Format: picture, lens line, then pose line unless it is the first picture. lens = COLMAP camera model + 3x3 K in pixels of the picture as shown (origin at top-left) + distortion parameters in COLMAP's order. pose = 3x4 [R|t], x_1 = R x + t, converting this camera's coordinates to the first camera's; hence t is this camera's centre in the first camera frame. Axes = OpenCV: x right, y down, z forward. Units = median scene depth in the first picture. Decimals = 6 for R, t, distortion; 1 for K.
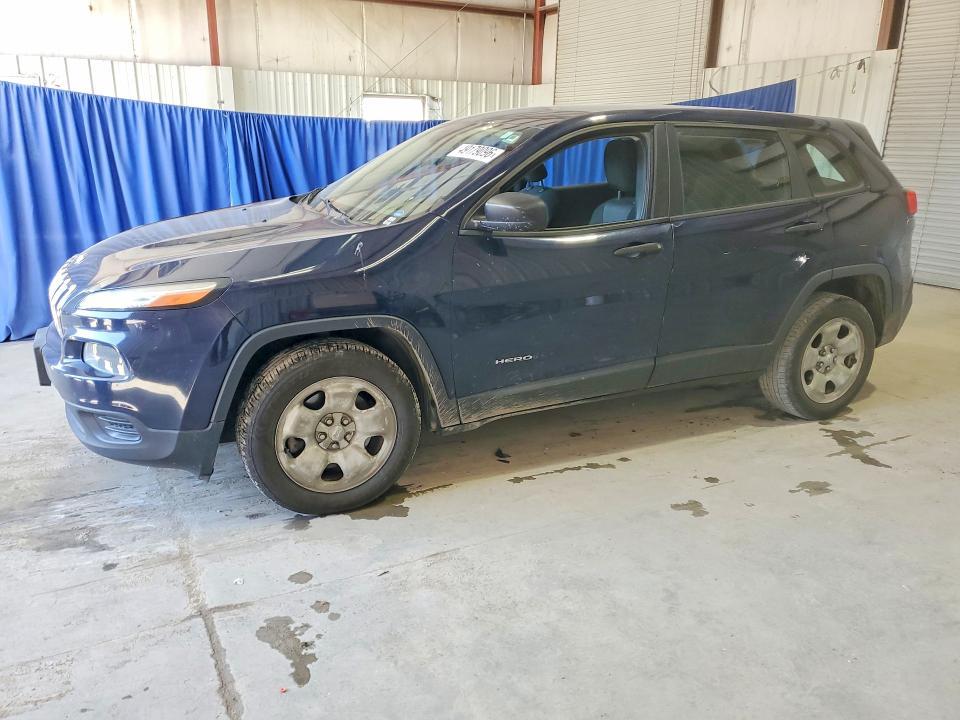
lens RADIAL K [[749.0, 0, 466.2], [0, 749.0, 368.8], [0, 0, 1]] dist [0.032555, -0.016921]
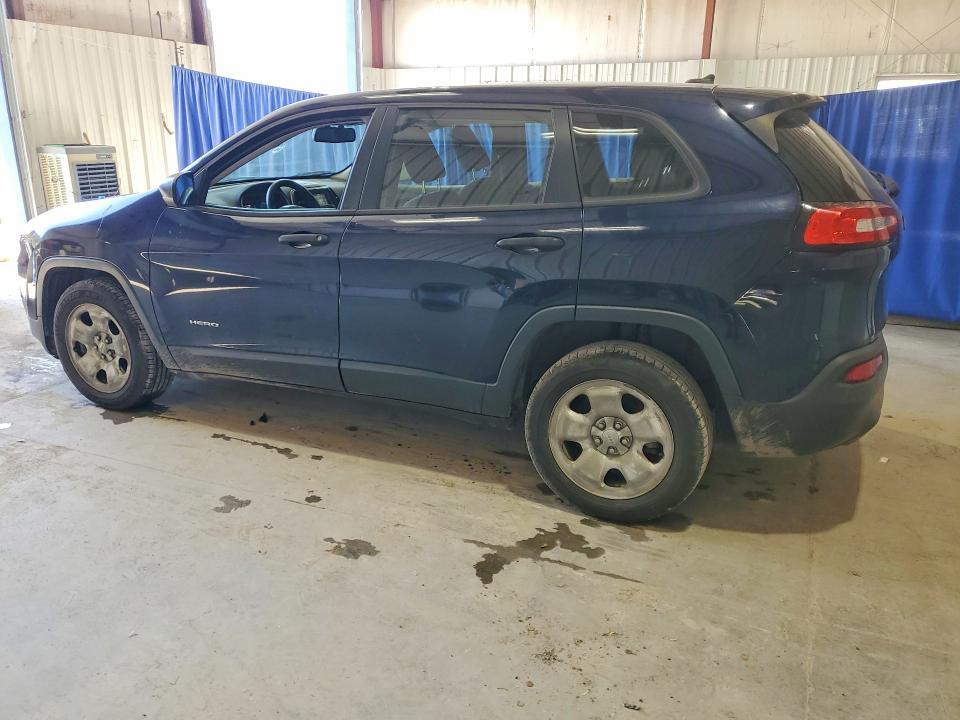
lens RADIAL K [[749.0, 0, 464.0], [0, 749.0, 364.3], [0, 0, 1]] dist [0.032555, -0.016921]
pose [[0.634423, 0.221976, -0.740428, 0.950567], [-0.222674, 0.969757, 0.099934, -0.124821], [0.740218, 0.101474, 0.664665, 0.457055]]
